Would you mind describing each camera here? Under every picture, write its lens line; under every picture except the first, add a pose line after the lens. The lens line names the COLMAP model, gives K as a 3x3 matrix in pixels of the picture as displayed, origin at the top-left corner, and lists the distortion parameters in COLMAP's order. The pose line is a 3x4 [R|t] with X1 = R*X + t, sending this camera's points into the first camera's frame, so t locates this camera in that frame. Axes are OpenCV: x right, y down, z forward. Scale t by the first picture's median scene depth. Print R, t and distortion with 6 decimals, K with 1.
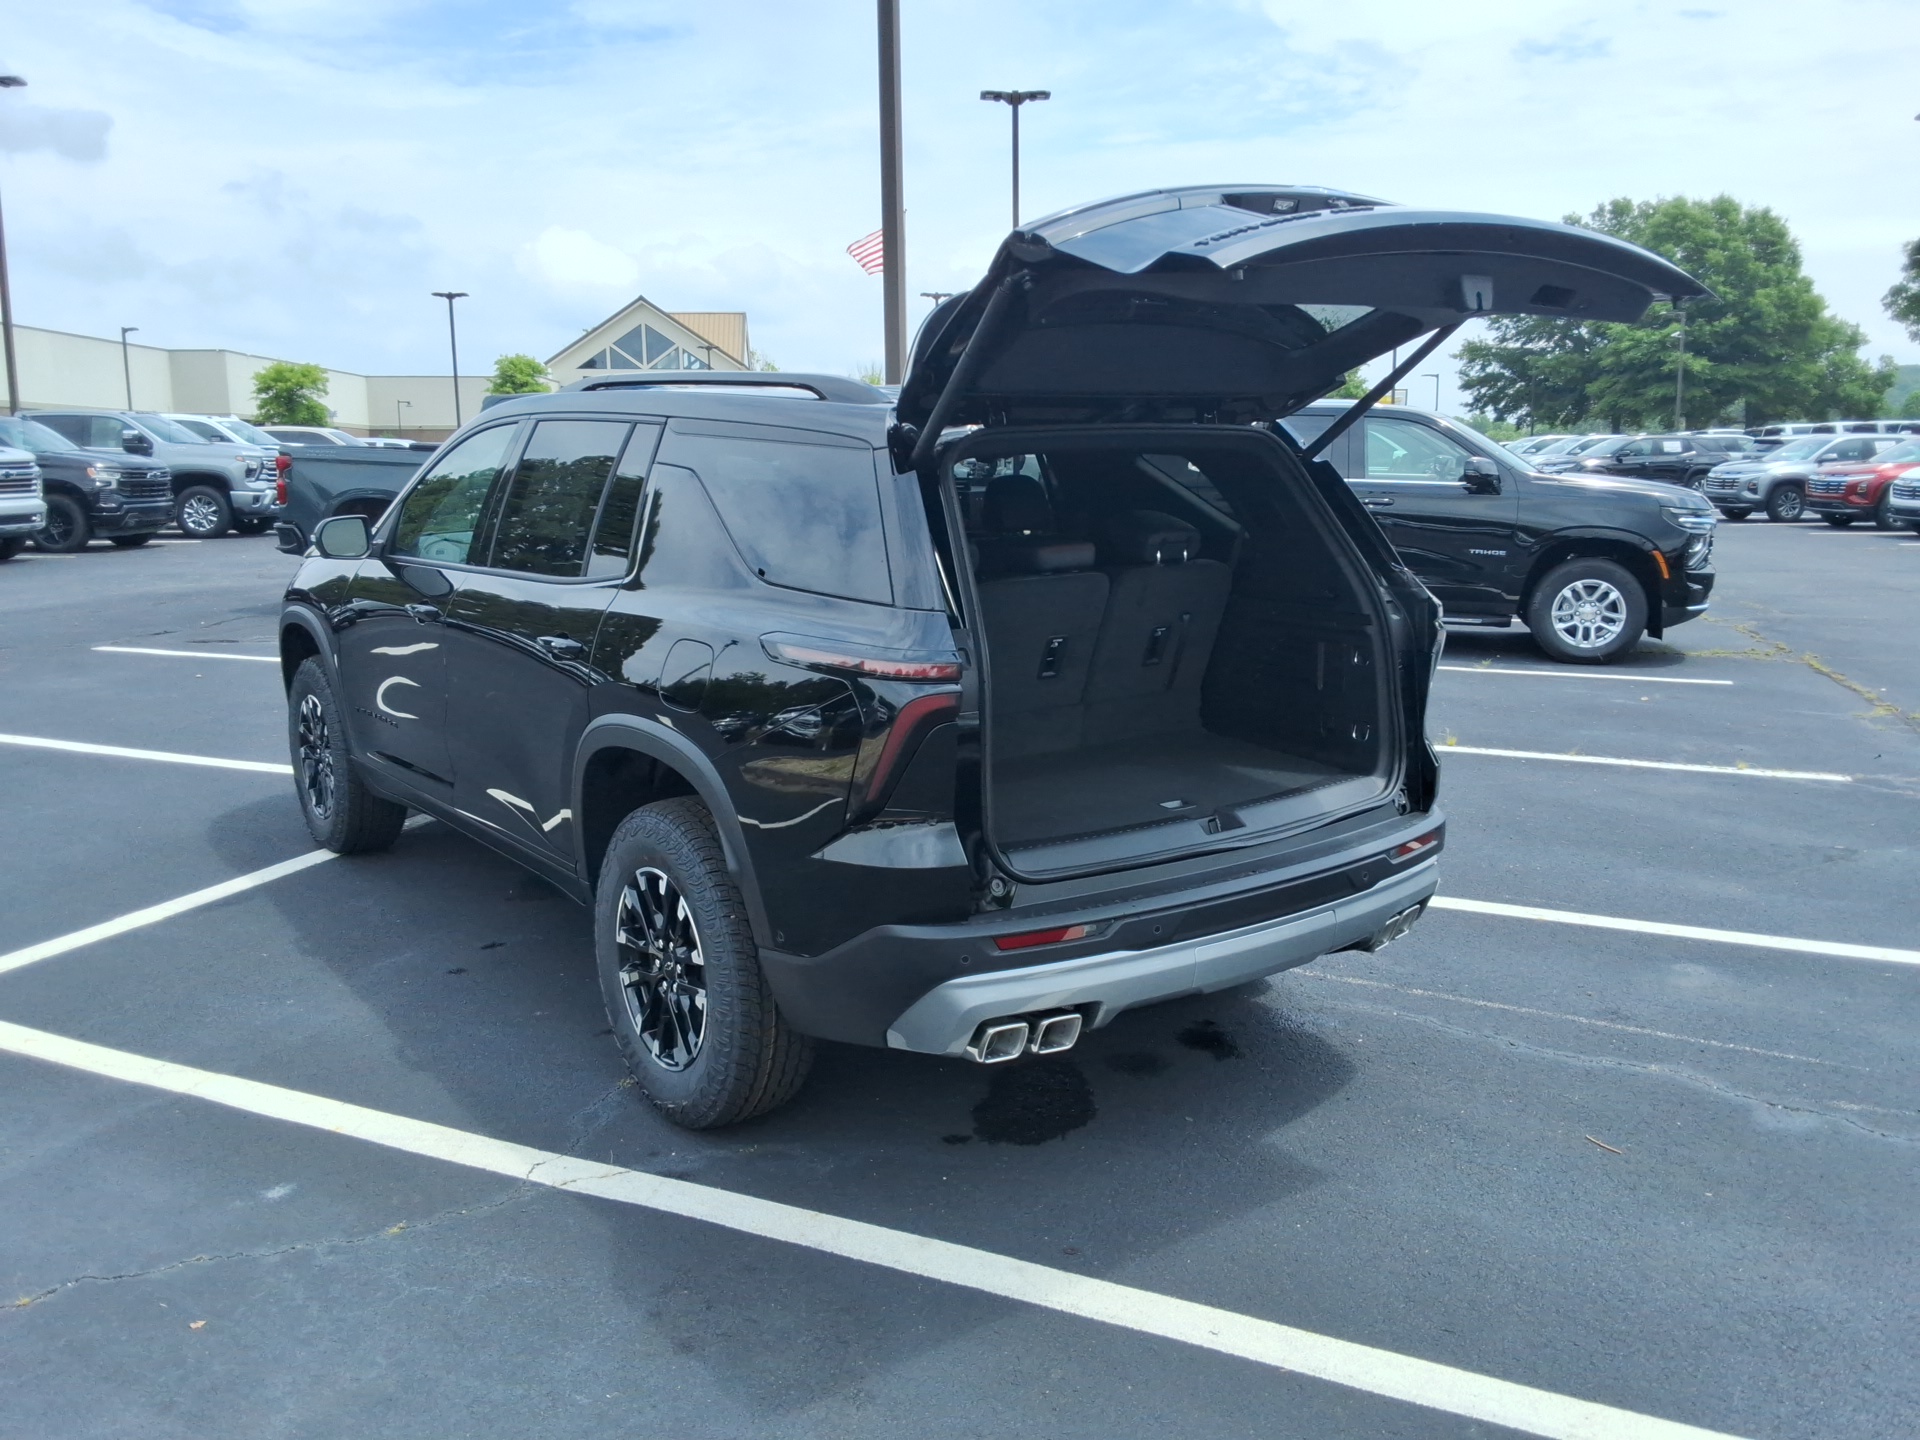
lens RADIAL K [[1526.7, 0, 960.0], [0, 1526.7, 720.0], [0, 0, 1]] dist [0.106413, -0.158883]
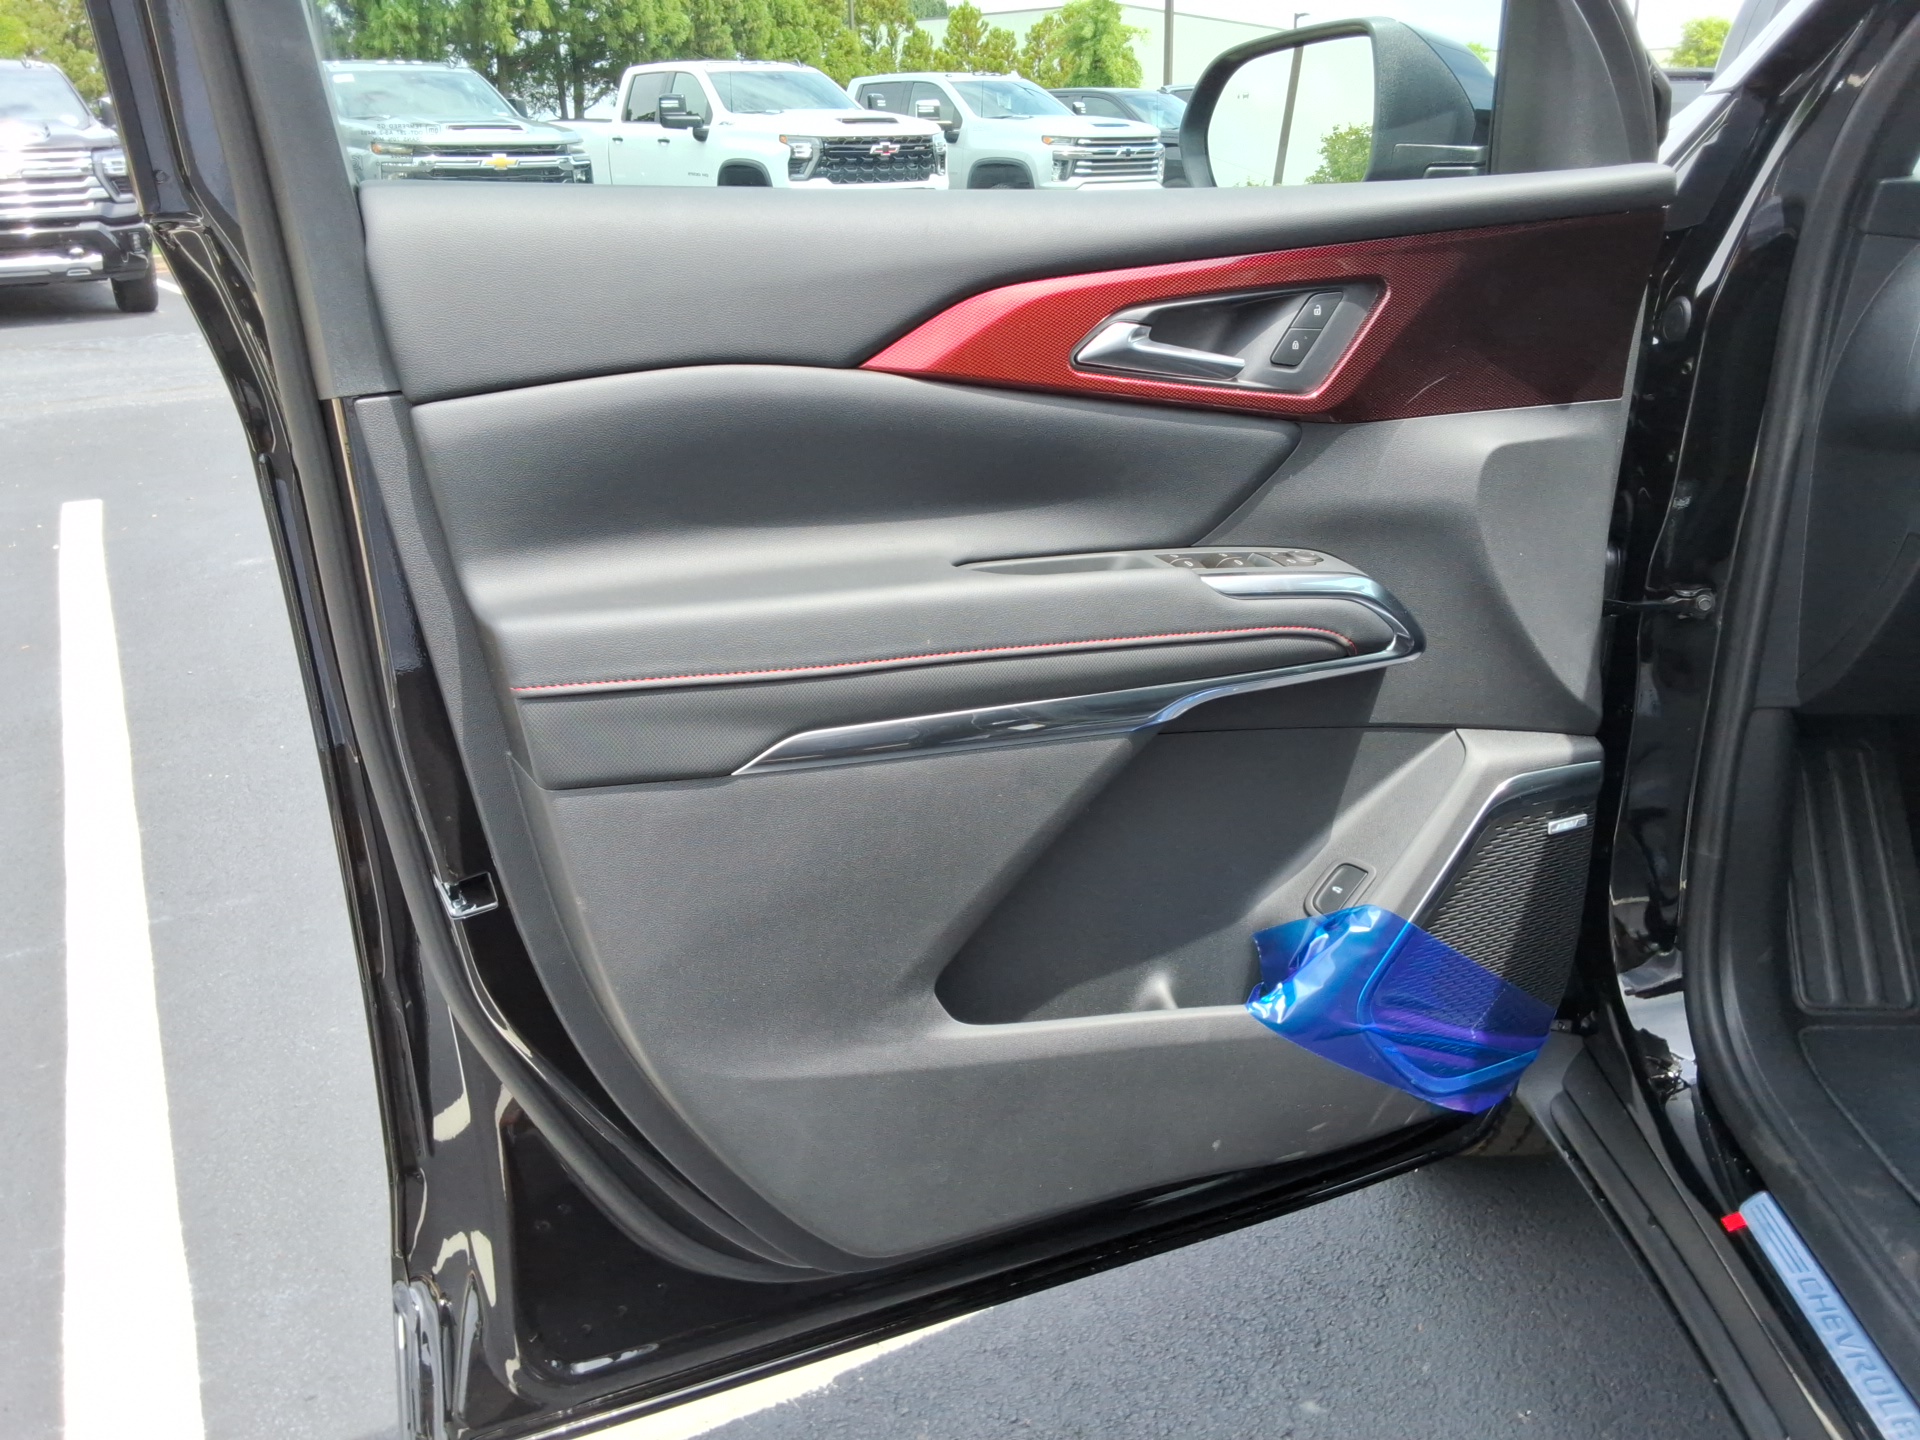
lens RADIAL K [[1550.9, 0, 973.8], [0, 1550.9, 722.4], [0, 0, 1]] dist [0.092598, -0.145308]
pose [[0.782728, 0.199838, -0.589408, -0.080889], [-0.090764, 0.973575, 0.209555, -0.018637], [0.615710, -0.110527, 0.780183, 0.191819]]
